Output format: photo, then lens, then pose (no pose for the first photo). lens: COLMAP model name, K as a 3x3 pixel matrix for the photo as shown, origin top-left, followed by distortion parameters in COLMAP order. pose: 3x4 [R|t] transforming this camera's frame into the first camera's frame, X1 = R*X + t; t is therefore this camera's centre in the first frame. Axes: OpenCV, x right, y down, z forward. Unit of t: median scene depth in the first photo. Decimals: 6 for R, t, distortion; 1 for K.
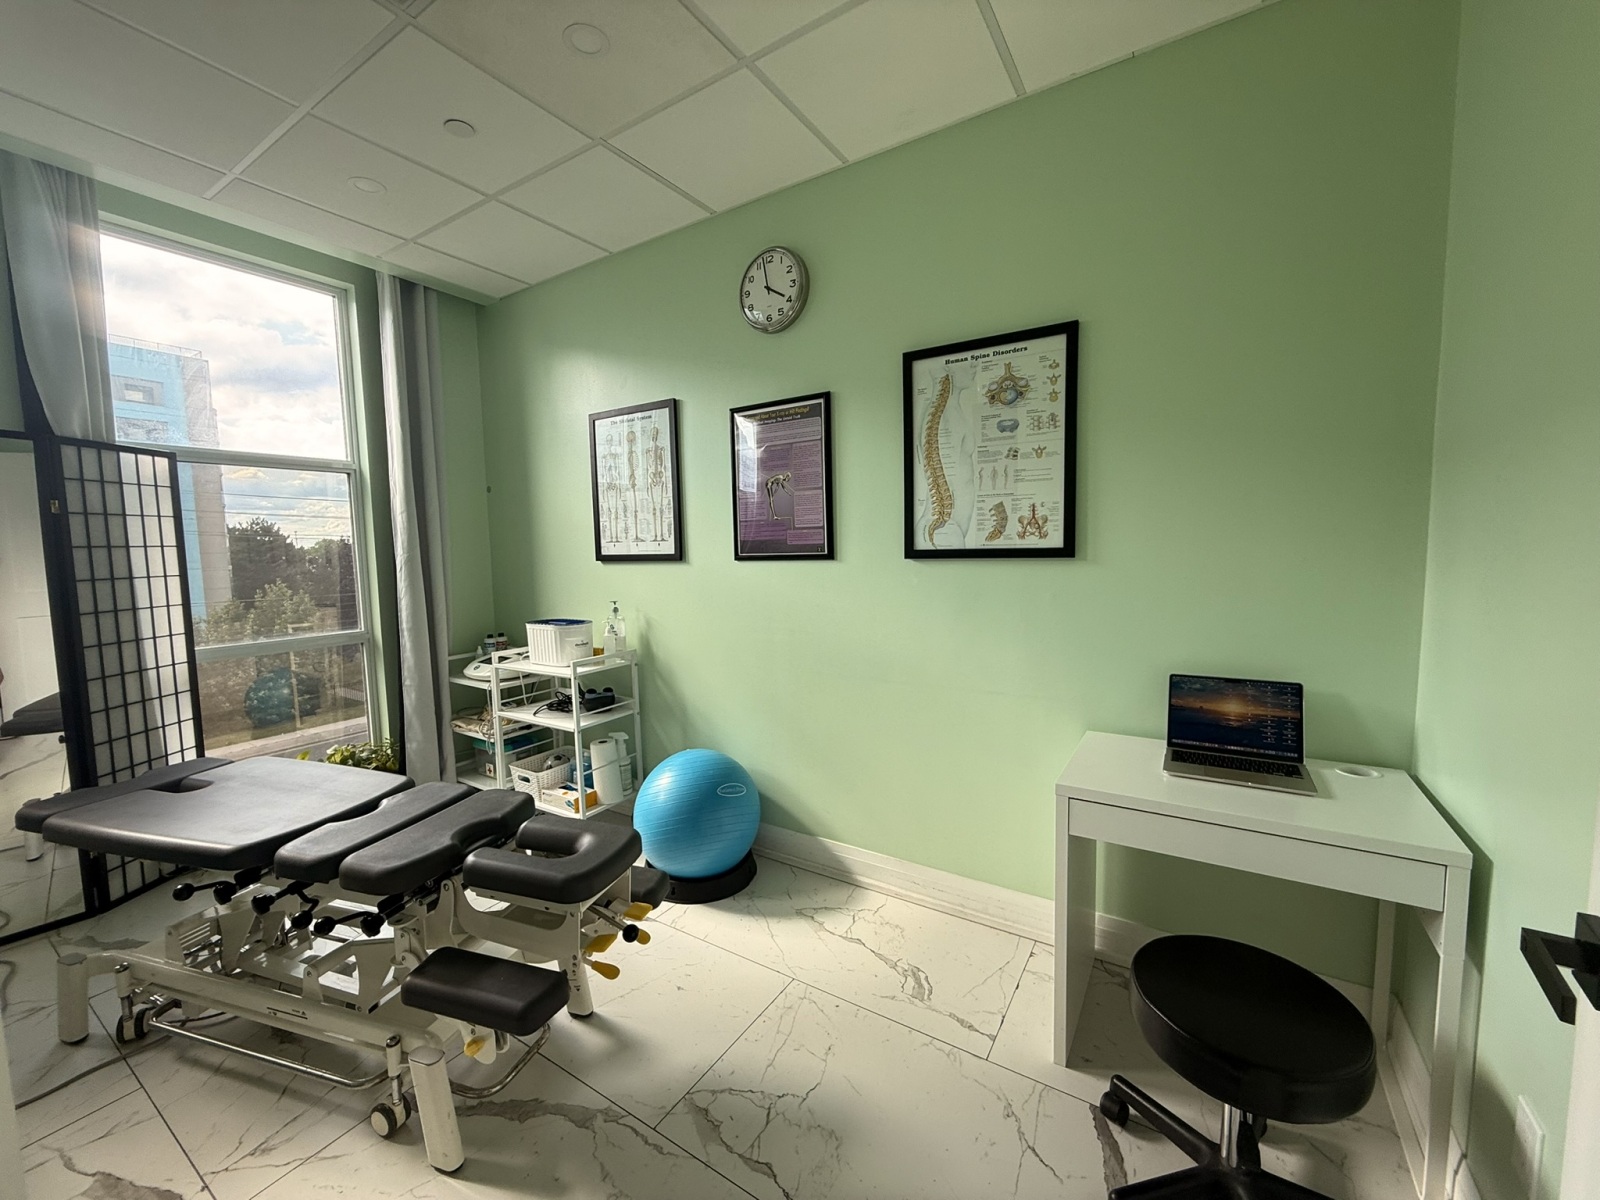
lens RADIAL K [[631.7, 0, 799.3], [0, 631.7, 599.7], [0, 0, 1]] dist [-0.004154, 0.001207]
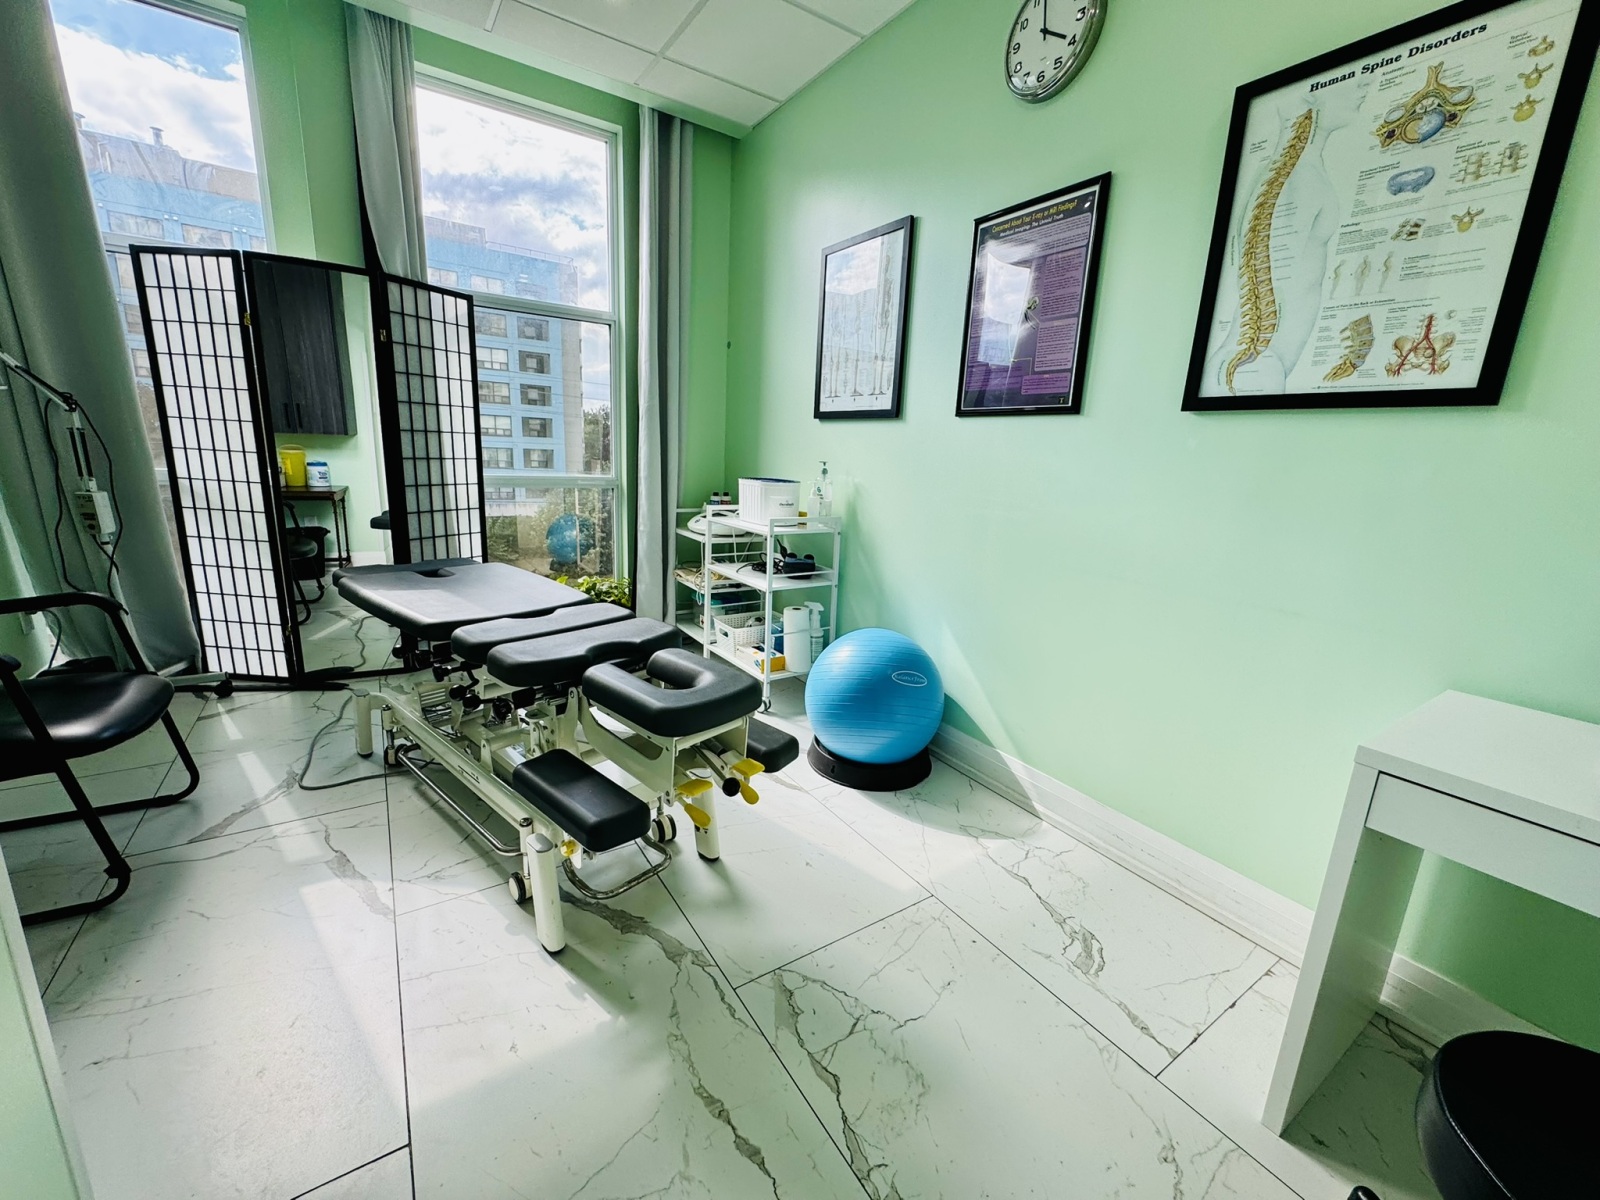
lens RADIAL K [[640.7, 0, 801.8], [0, 640.7, 598.9], [0, 0, 1]] dist [-0.002250, -0.000138]
pose [[0.913125, 0.154125, -0.377424, 0.079677], [-0.099318, 0.981990, 0.160719, 0.067951], [0.395398, -0.109272, 0.911987, 0.147125]]
